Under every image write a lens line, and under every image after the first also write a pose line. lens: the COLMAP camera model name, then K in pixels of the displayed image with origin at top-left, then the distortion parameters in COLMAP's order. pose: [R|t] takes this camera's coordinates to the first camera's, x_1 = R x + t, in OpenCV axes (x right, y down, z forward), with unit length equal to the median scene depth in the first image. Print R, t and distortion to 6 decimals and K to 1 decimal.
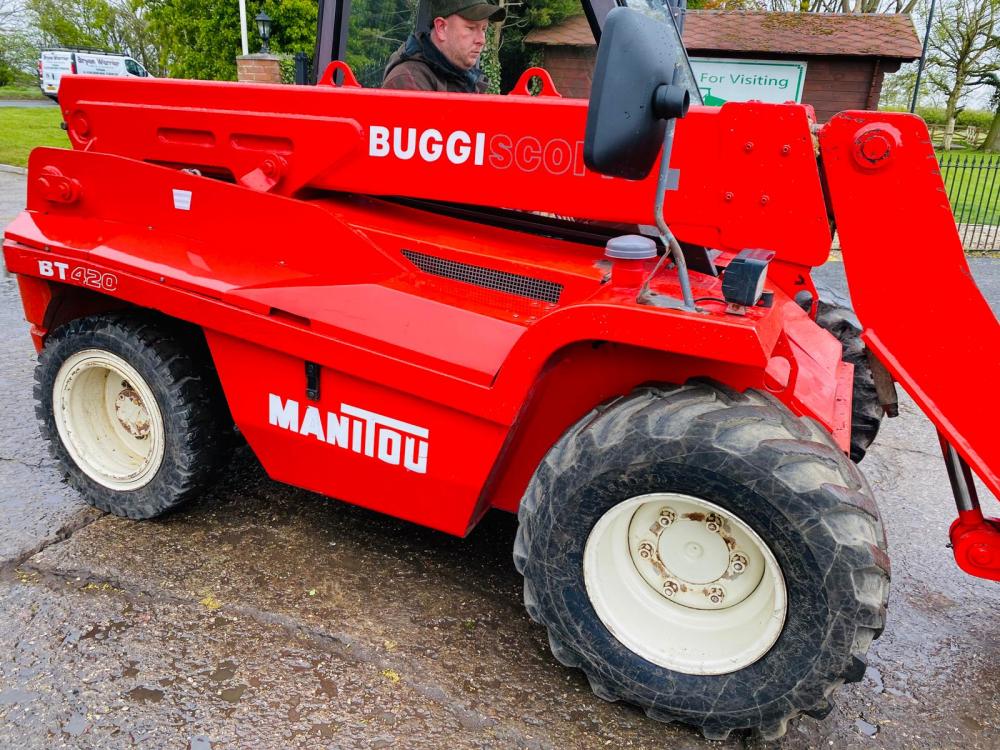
lens RADIAL K [[770.0, 0, 496.8], [0, 770.0, 374.2], [0, 0, 1]] dist [0.025135, -0.013267]
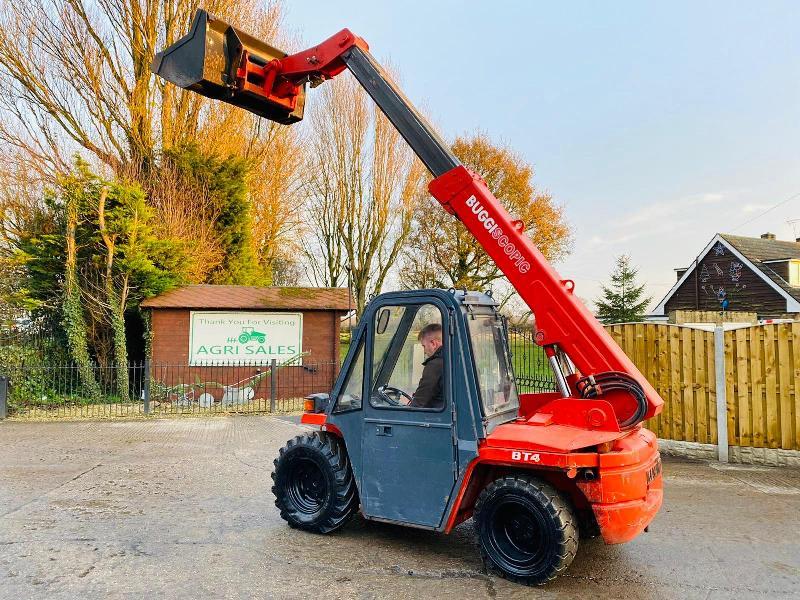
lens RADIAL K [[614.1, 0, 398.4], [0, 614.1, 299.1], [0, 0, 1]] dist [0.052190, -0.075158]
pose [[0.907144, -0.024423, 0.420112, -0.089441], [0.175454, 0.929356, -0.324828, 0.403195], [-0.382500, 0.368376, 0.847345, -1.577656]]
